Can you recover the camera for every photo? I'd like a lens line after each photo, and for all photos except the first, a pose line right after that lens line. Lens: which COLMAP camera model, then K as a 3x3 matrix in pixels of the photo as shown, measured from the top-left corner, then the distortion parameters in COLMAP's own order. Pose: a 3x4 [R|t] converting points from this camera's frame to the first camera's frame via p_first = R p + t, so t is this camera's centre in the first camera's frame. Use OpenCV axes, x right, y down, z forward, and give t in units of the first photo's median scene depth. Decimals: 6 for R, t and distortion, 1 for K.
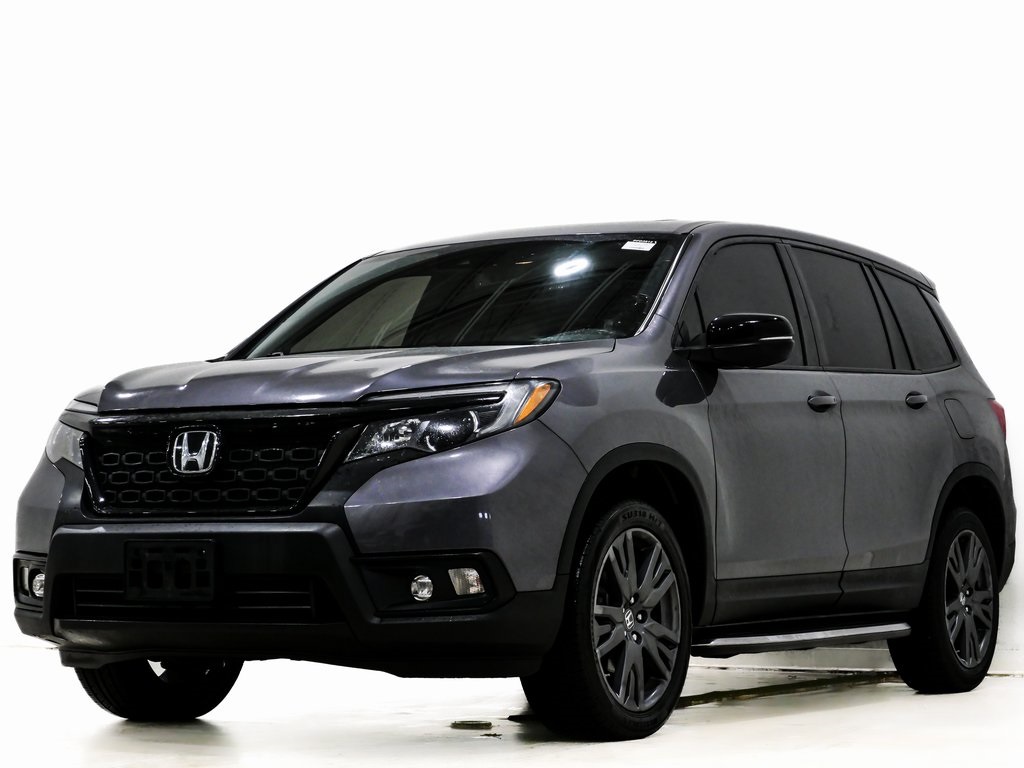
lens RADIAL K [[2383.8, 0, 513.2], [0, 2383.8, 386.1], [0, 0, 1]] dist [-0.095625, 0.000000]
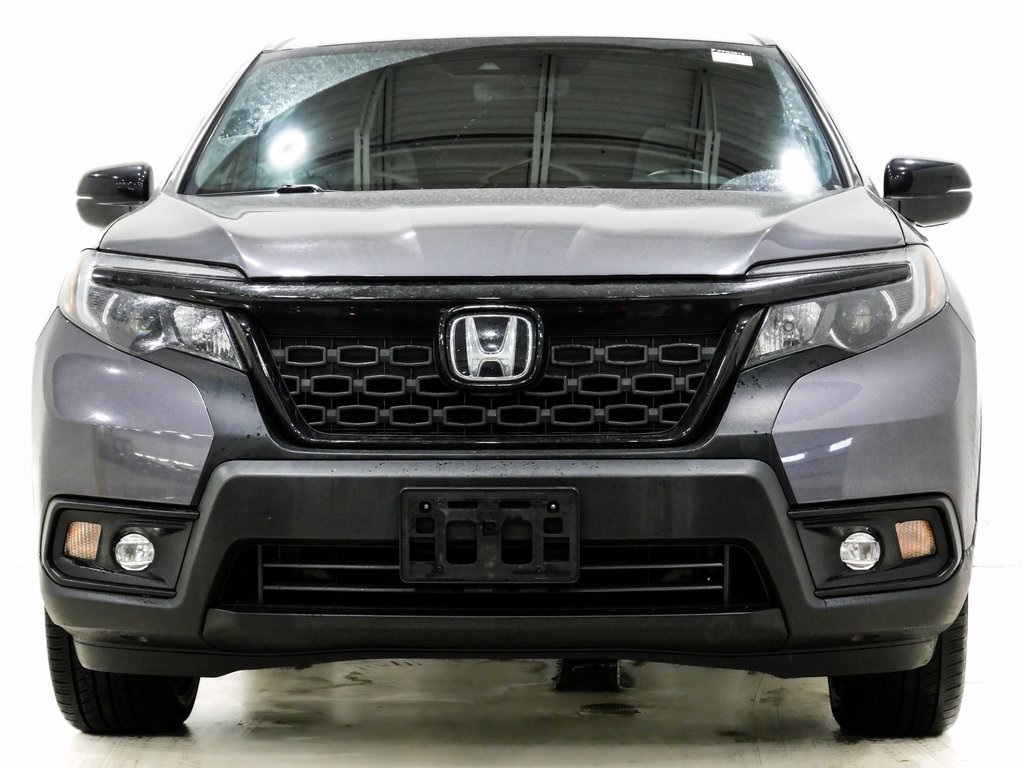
lens RADIAL K [[2383.8, 0, 510.3], [0, 2383.8, 382.3], [0, 0, 1]] dist [-0.095625, 0.000000]
pose [[0.891453, -0.004688, 0.453088, -0.423611], [-0.028435, 0.997397, 0.066266, -0.005616], [-0.452220, -0.071957, 0.888999, 0.430618]]
